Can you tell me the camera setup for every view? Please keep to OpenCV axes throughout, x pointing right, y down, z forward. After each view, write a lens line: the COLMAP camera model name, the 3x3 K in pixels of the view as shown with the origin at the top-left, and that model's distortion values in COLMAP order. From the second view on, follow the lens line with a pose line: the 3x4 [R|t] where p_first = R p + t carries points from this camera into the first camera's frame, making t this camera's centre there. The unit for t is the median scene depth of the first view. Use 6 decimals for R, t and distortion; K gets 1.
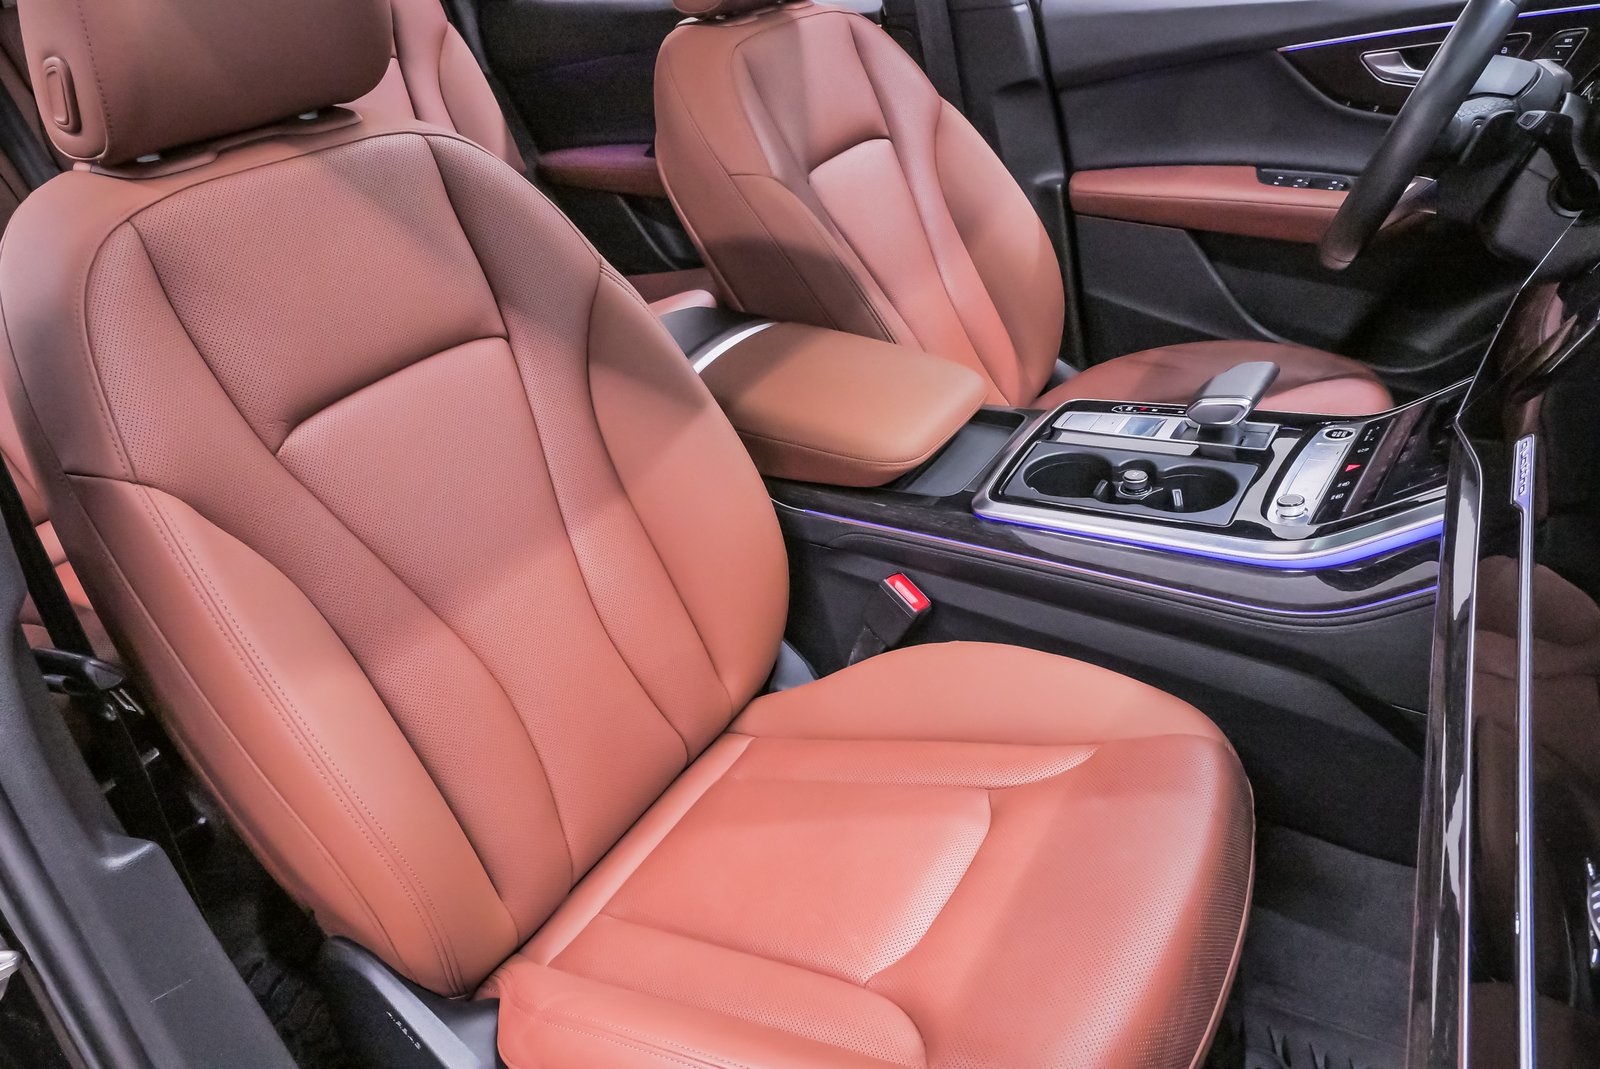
lens RADIAL K [[1146.7, 0, 800.0], [0, 1146.7, 534.5], [0, 0, 1]] dist [-0.049129, 0.010792]
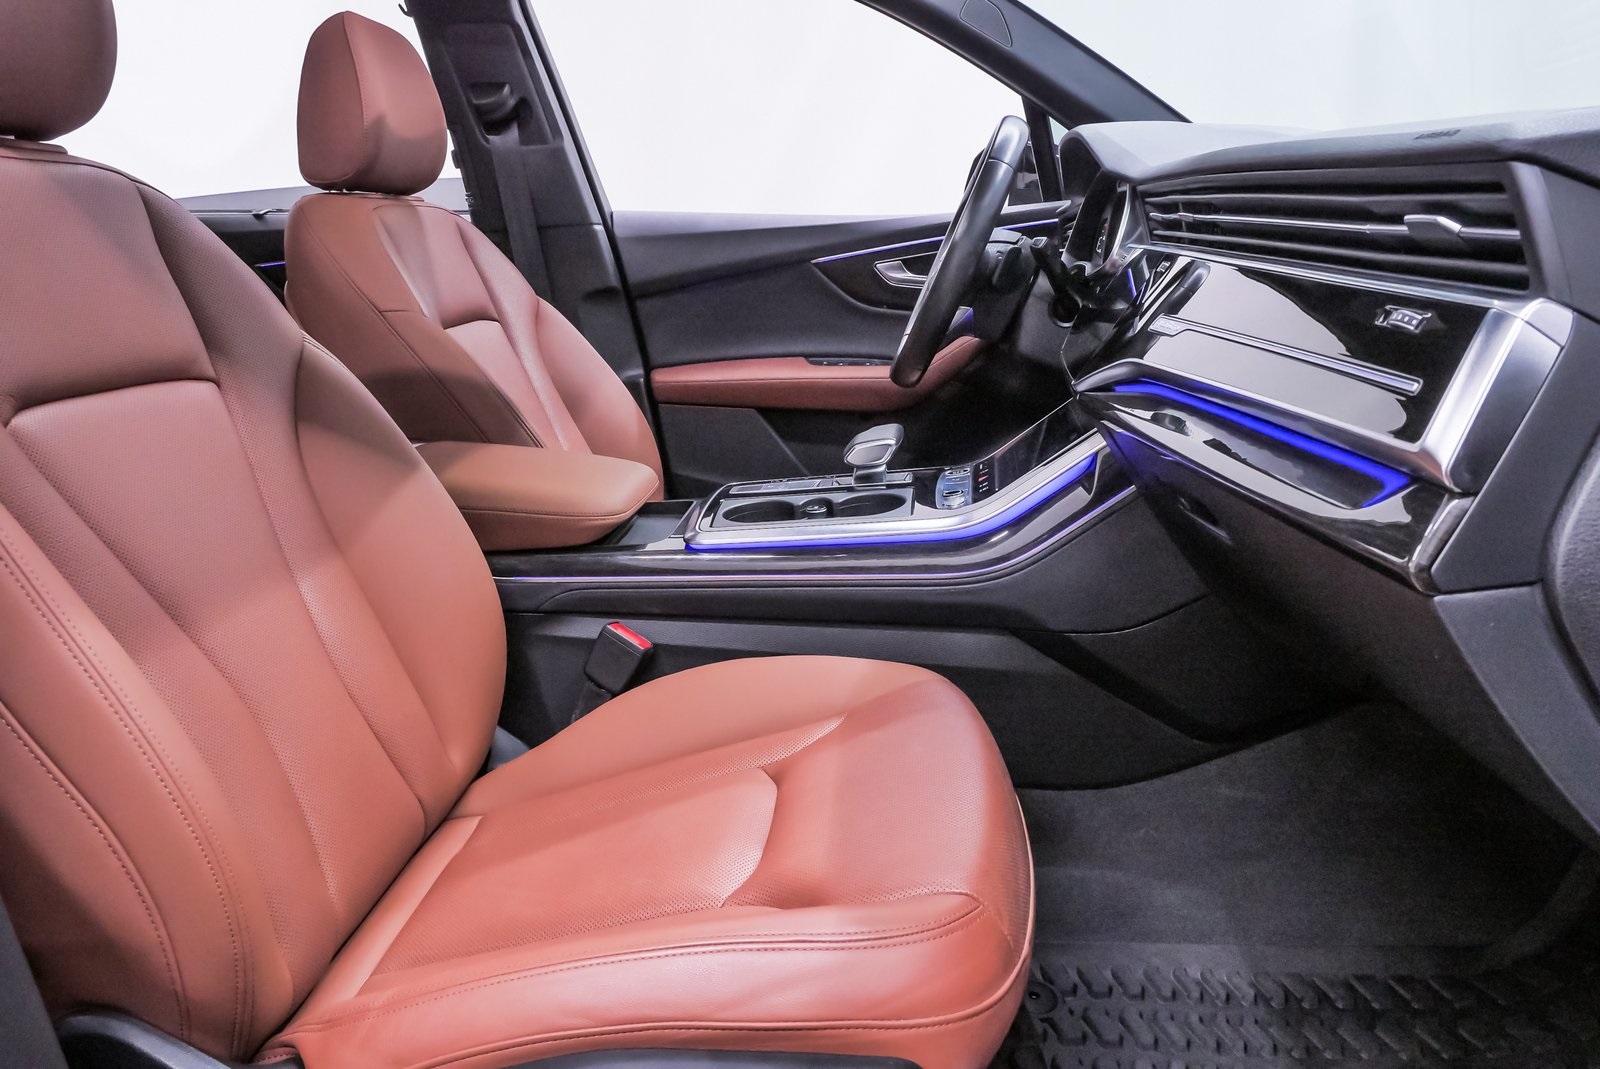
lens RADIAL K [[1146.7, 0, 800.0], [0, 1146.7, 534.5], [0, 0, 1]] dist [-0.049129, 0.010792]
pose [[0.897905, -0.040208, 0.438348, -0.185989], [0.167425, 0.952172, -0.255611, 0.215251], [-0.407105, 0.302905, 0.861692, 0.008545]]
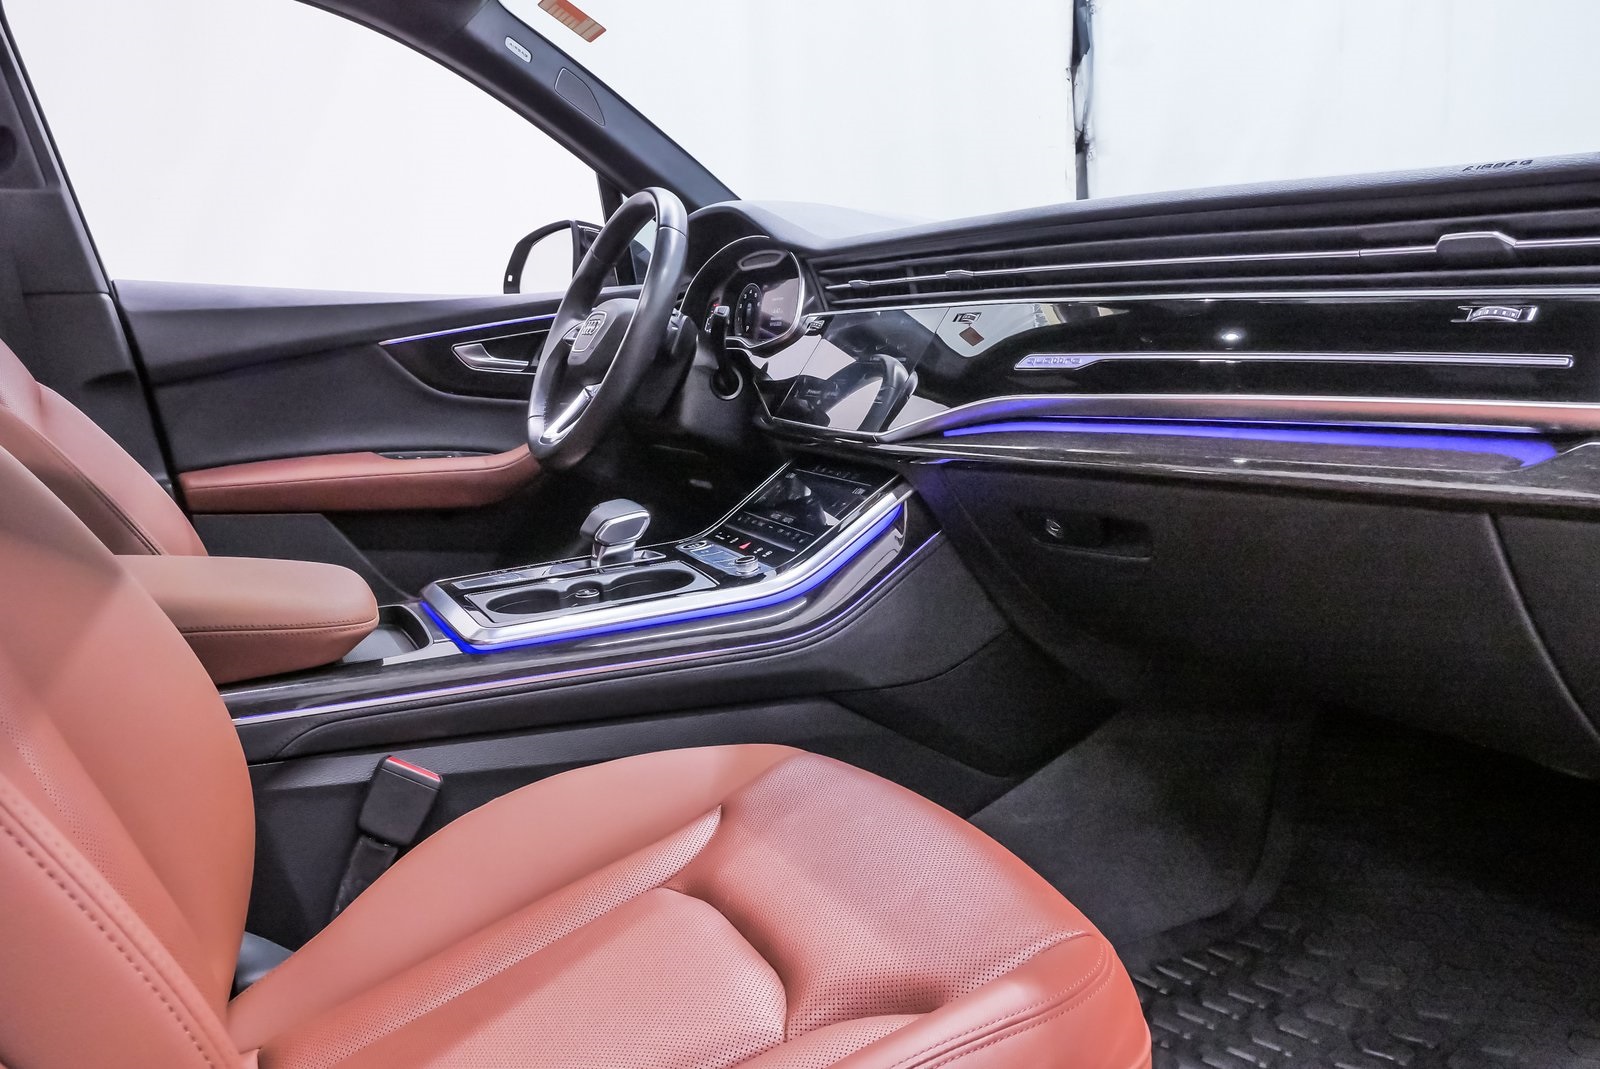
lens RADIAL K [[1170.0, 0, 800.0], [0, 1170.0, 534.5], [0, 0, 1]] dist [-0.049641, 0.008769]
pose [[0.536657, -0.046891, 0.842497, -0.383236], [0.389418, 0.899530, -0.197987, 0.145380], [-0.748567, 0.434335, 0.500999, 0.251940]]
